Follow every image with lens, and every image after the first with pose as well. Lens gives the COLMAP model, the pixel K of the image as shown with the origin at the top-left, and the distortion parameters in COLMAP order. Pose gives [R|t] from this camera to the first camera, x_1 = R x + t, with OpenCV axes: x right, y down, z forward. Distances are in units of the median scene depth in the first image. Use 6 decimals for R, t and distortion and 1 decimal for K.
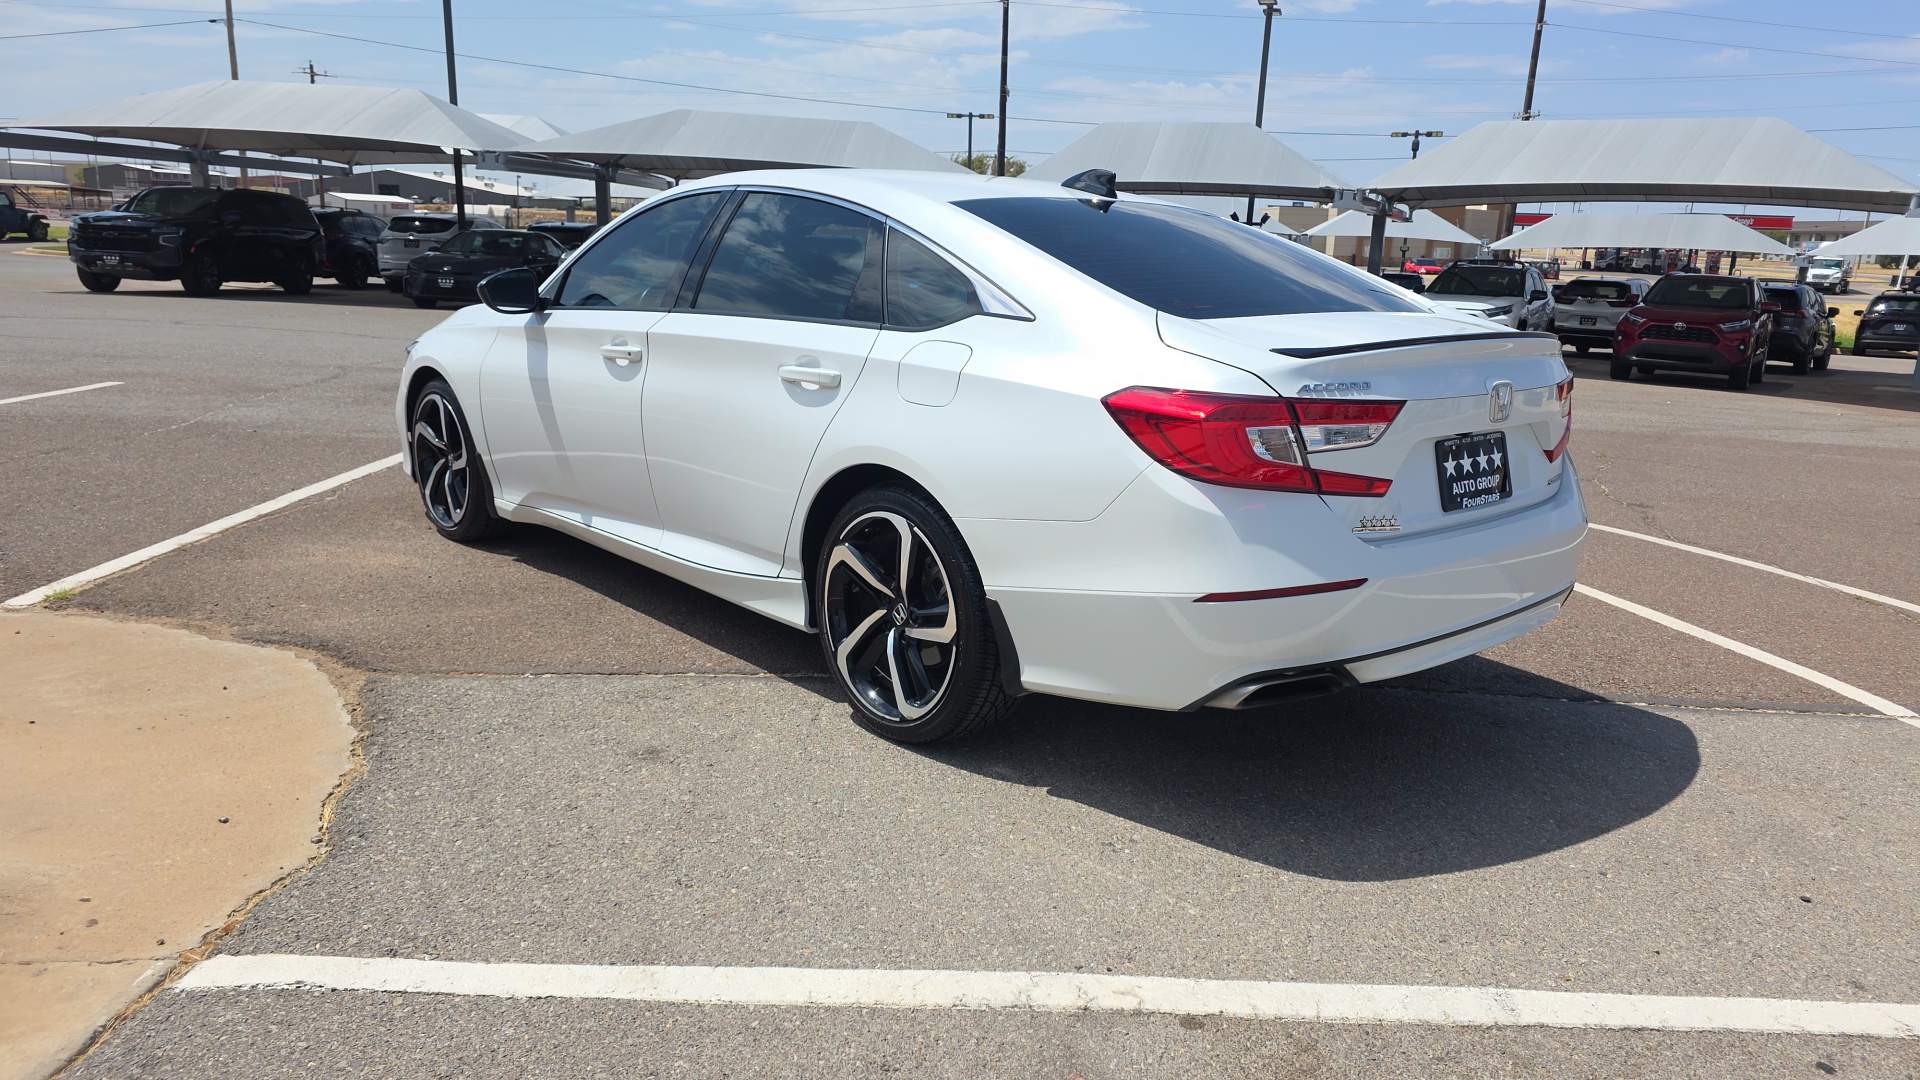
lens RADIAL K [[1258.4, 0, 993.3], [0, 1258.4, 610.9], [0, 0, 1]] dist [0.073023, -0.078999]
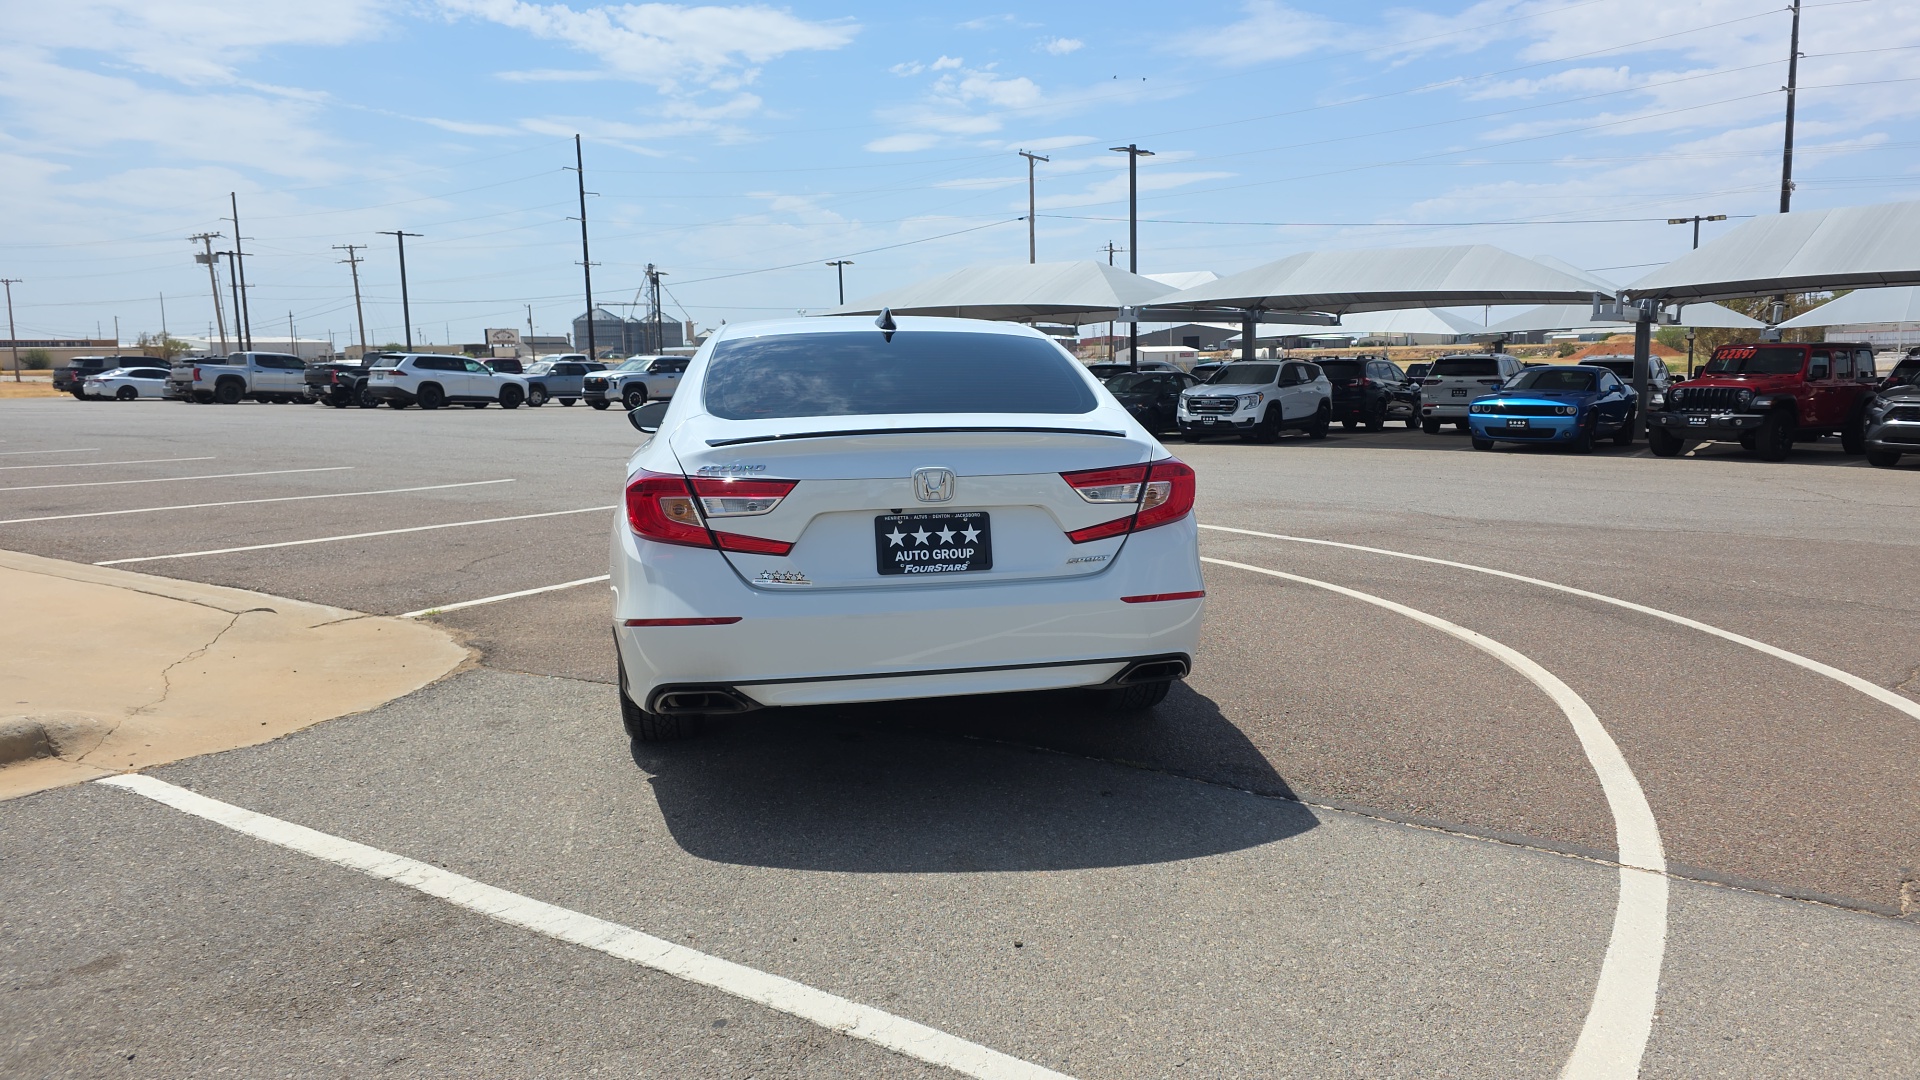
lens RADIAL K [[1304.0, 0, 992.9], [0, 1304.0, 541.0], [0, 0, 1]] dist [0.032312, -0.044167]
pose [[0.830332, 0.022444, -0.556817, 1.123383], [-0.109120, 0.986394, -0.122961, 0.028980], [0.546481, 0.162859, 0.821484, 0.054185]]
